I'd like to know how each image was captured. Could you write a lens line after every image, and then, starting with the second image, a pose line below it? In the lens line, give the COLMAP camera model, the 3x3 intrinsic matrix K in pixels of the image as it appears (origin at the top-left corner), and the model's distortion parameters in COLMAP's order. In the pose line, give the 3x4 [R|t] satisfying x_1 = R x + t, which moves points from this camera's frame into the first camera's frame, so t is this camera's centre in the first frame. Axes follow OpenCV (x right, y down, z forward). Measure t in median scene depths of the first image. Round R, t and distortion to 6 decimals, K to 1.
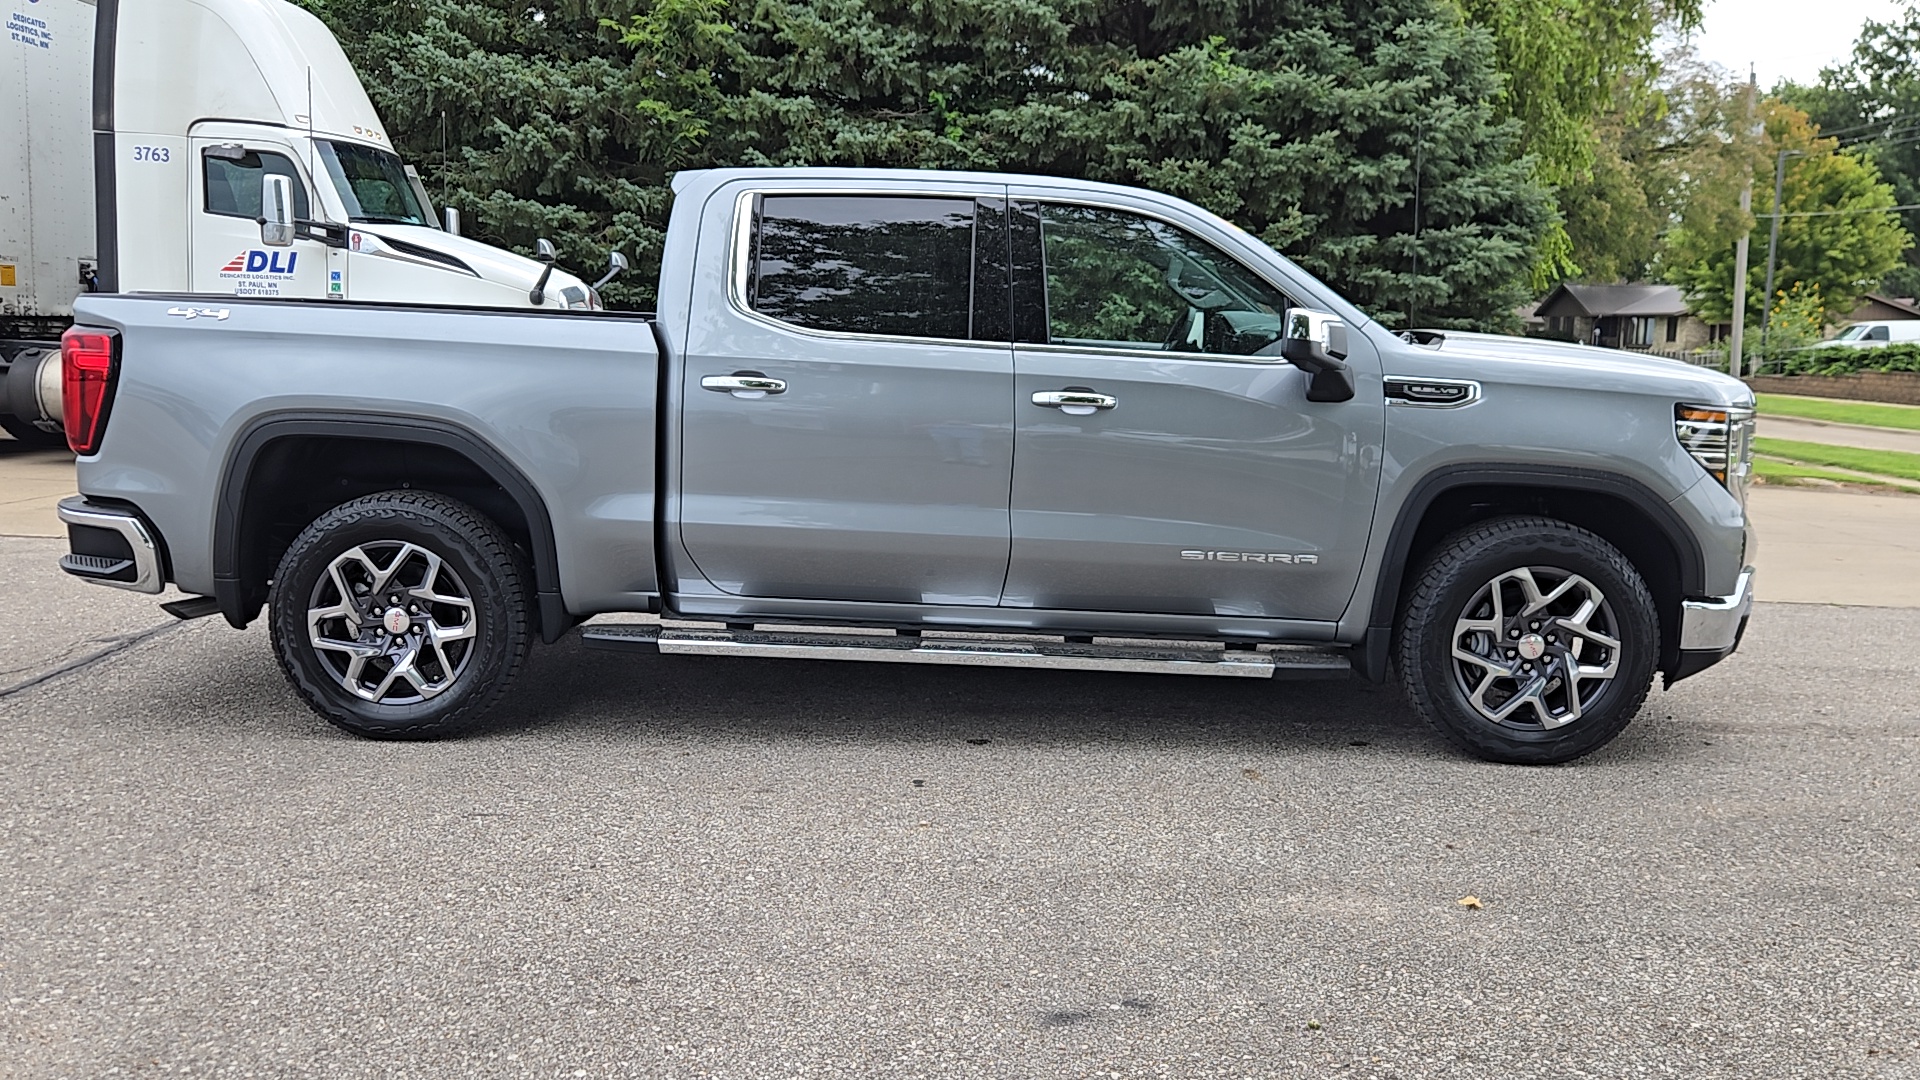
lens RADIAL K [[1596.5, 0, 954.3], [0, 1596.5, 530.4], [0, 0, 1]] dist [0.014928, -0.004132]
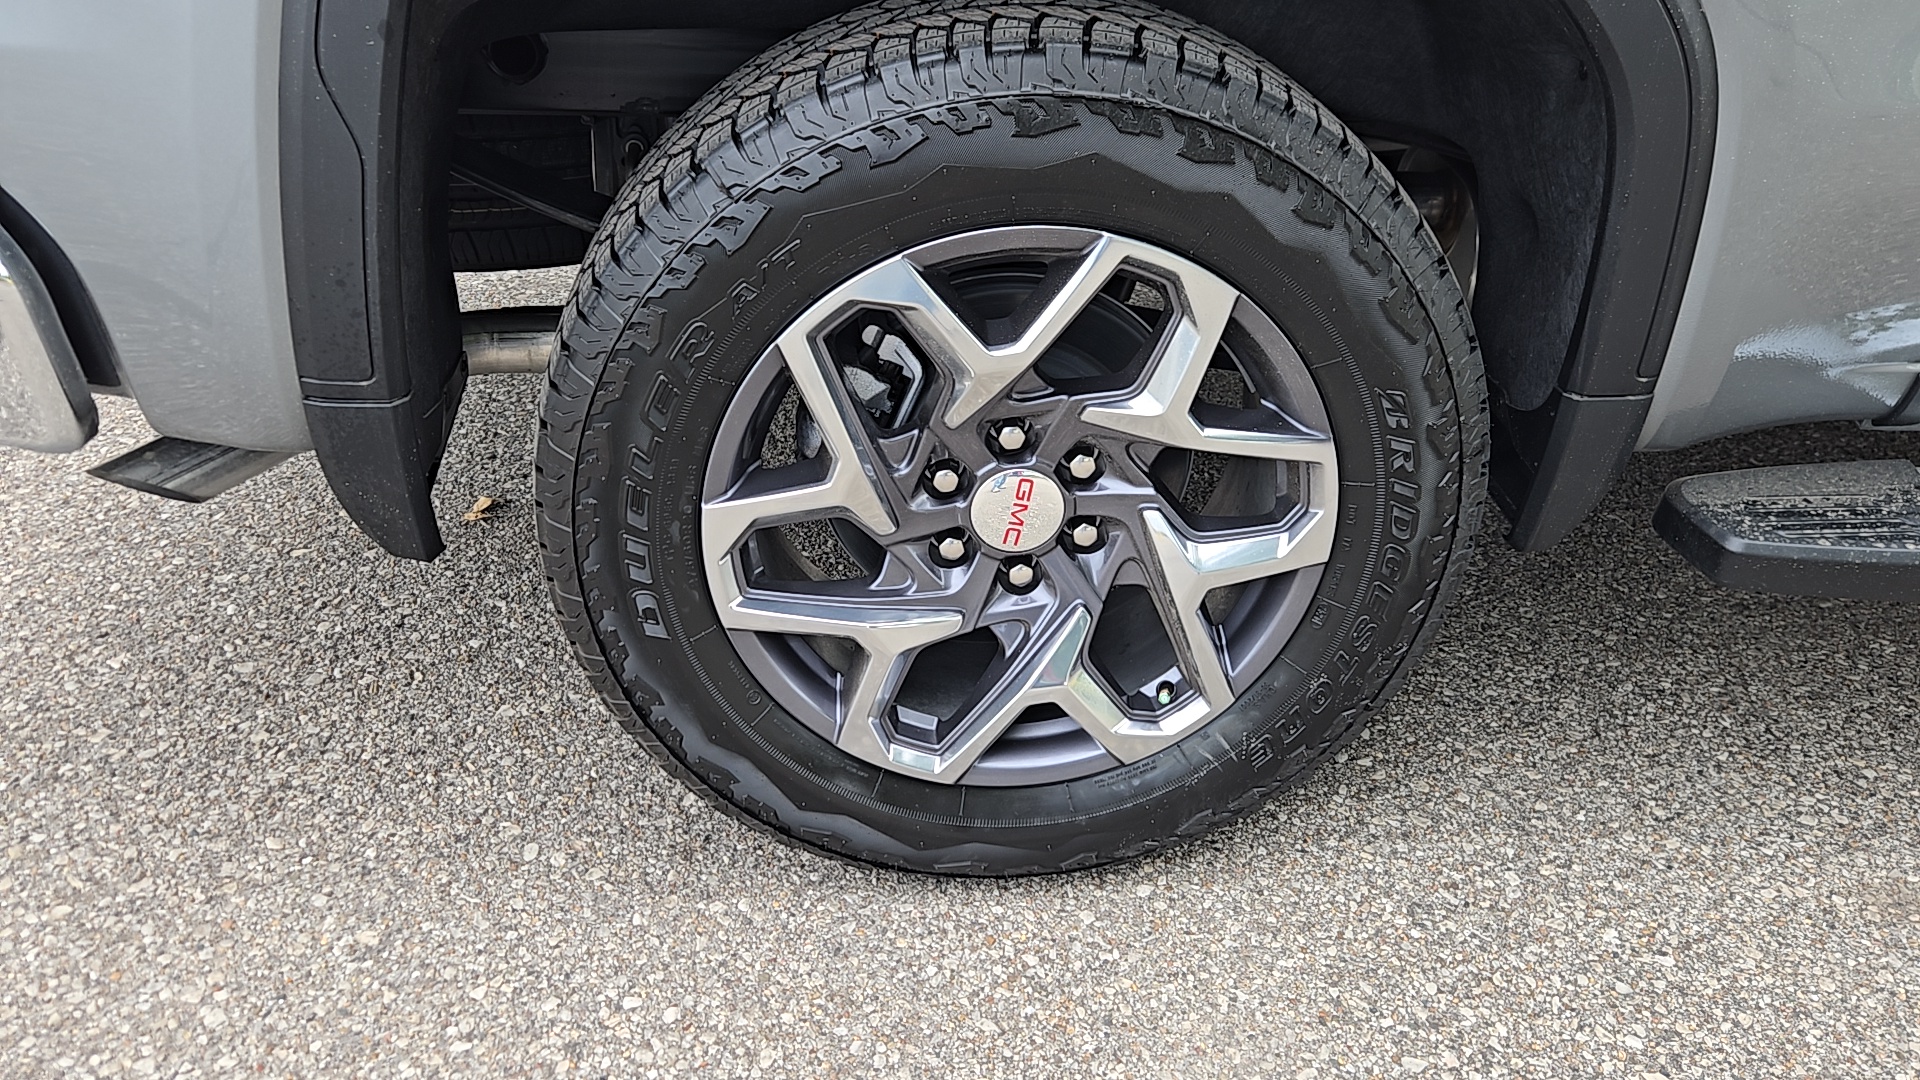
lens RADIAL K [[1593.5, 0, 960.0], [0, 1593.5, 540.0], [0, 0, 1]] dist [0.013417, -0.014888]
pose [[0.996981, -0.048805, 0.060396, -0.374505], [0.022713, 0.927067, 0.374207, -0.039191], [-0.074255, -0.371706, 0.925376, 0.751453]]
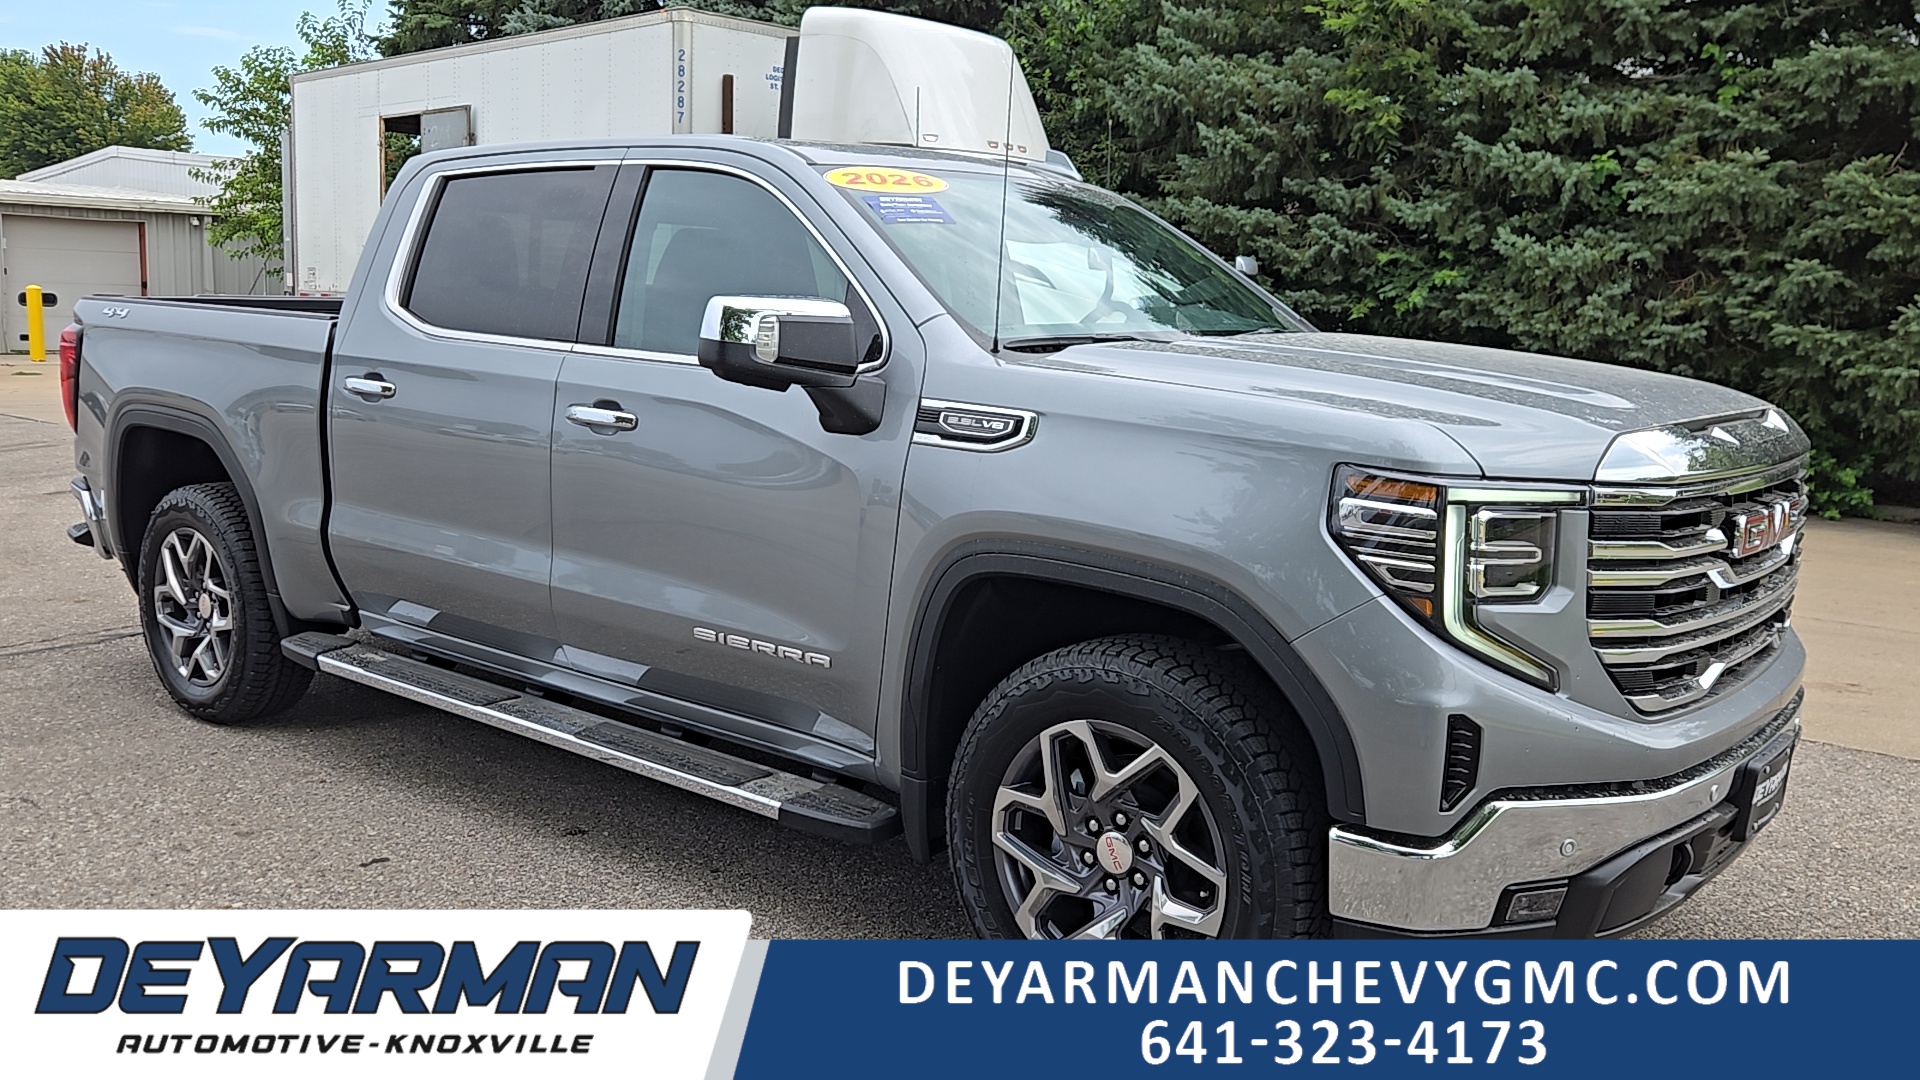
lens RADIAL K [[1596.5, 0, 954.3], [0, 1596.5, 530.4], [0, 0, 1]] dist [0.014928, -0.004132]
pose [[0.778522, 0.079962, -0.622502, 0.681384], [-0.086098, 0.996080, 0.020273, -0.055873], [0.621683, 0.037813, 0.782356, 0.487145]]
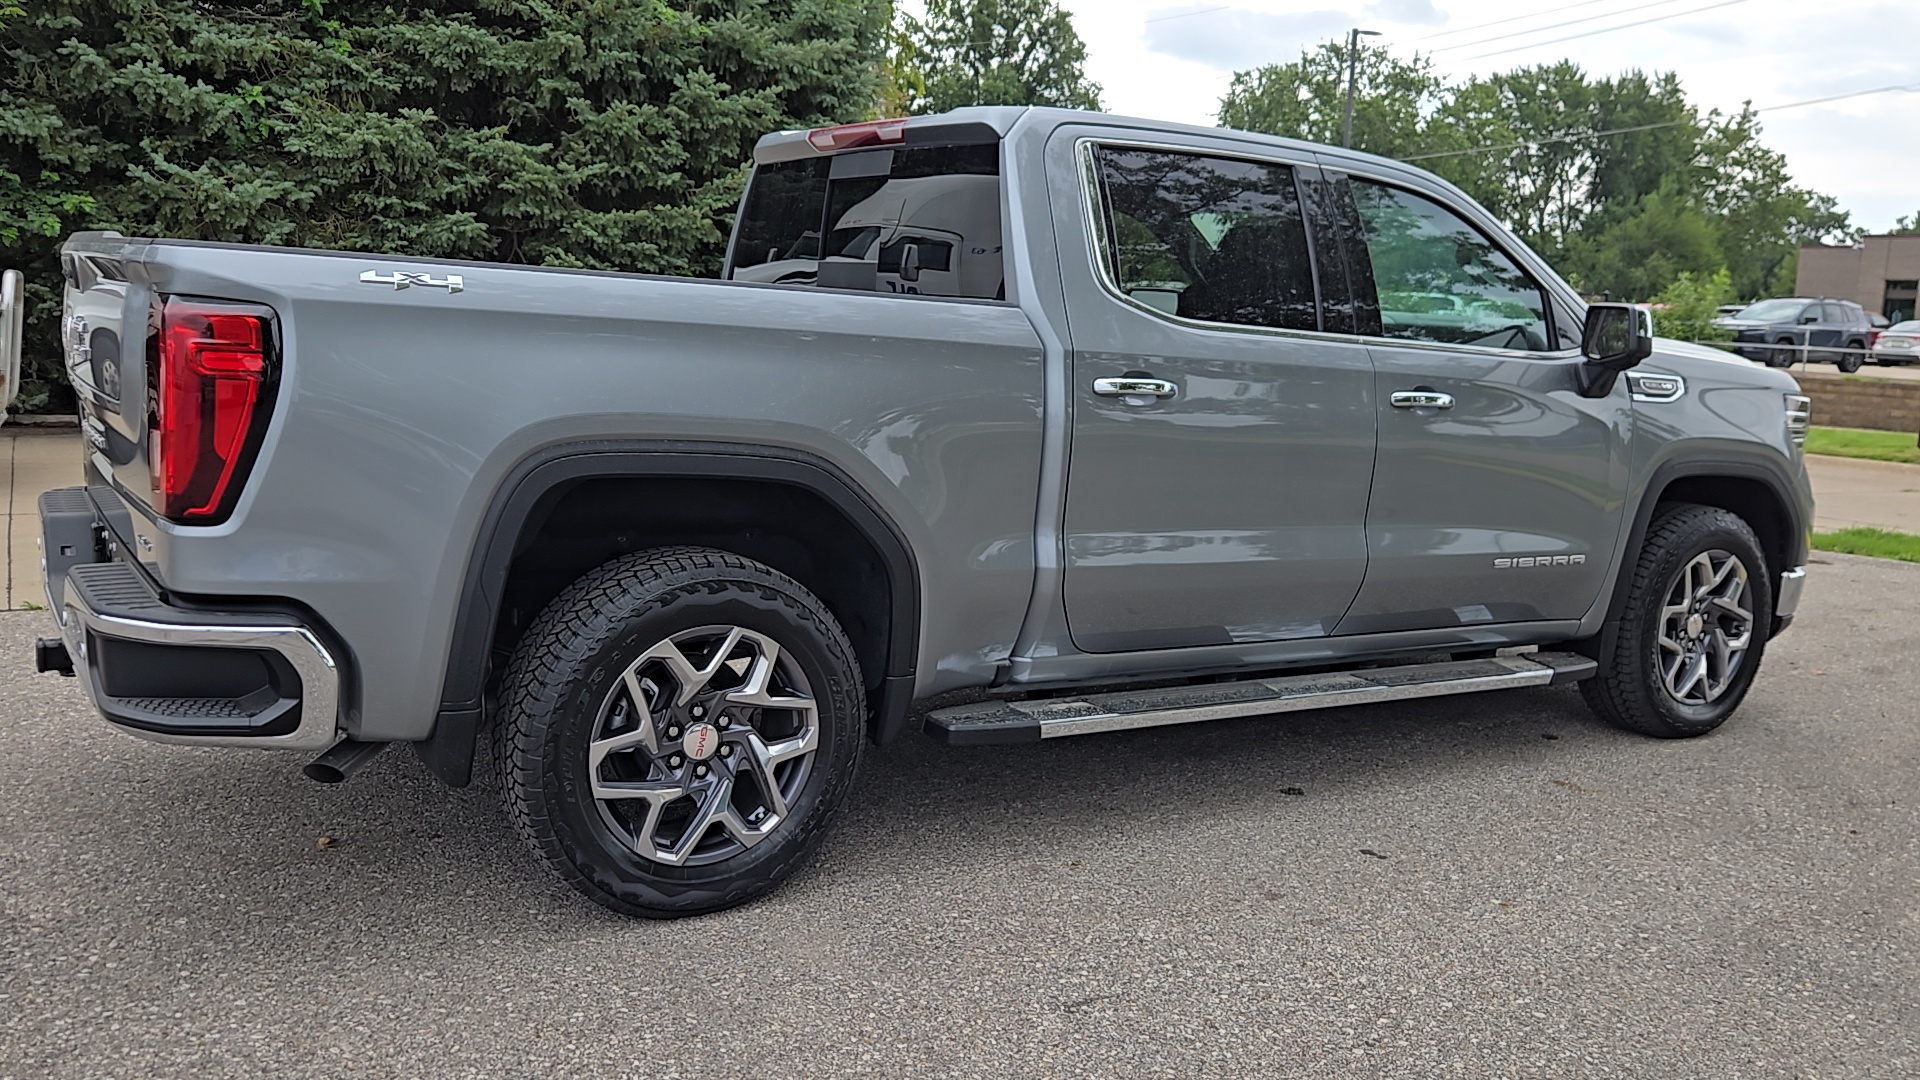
lens RADIAL K [[1596.5, 0, 954.3], [0, 1596.5, 530.4], [0, 0, 1]] dist [0.014928, -0.004132]
pose [[0.843736, -0.060056, 0.533388, -0.614529], [0.043573, 0.998105, 0.043454, -0.058046], [-0.534987, -0.013422, 0.844754, 0.369214]]
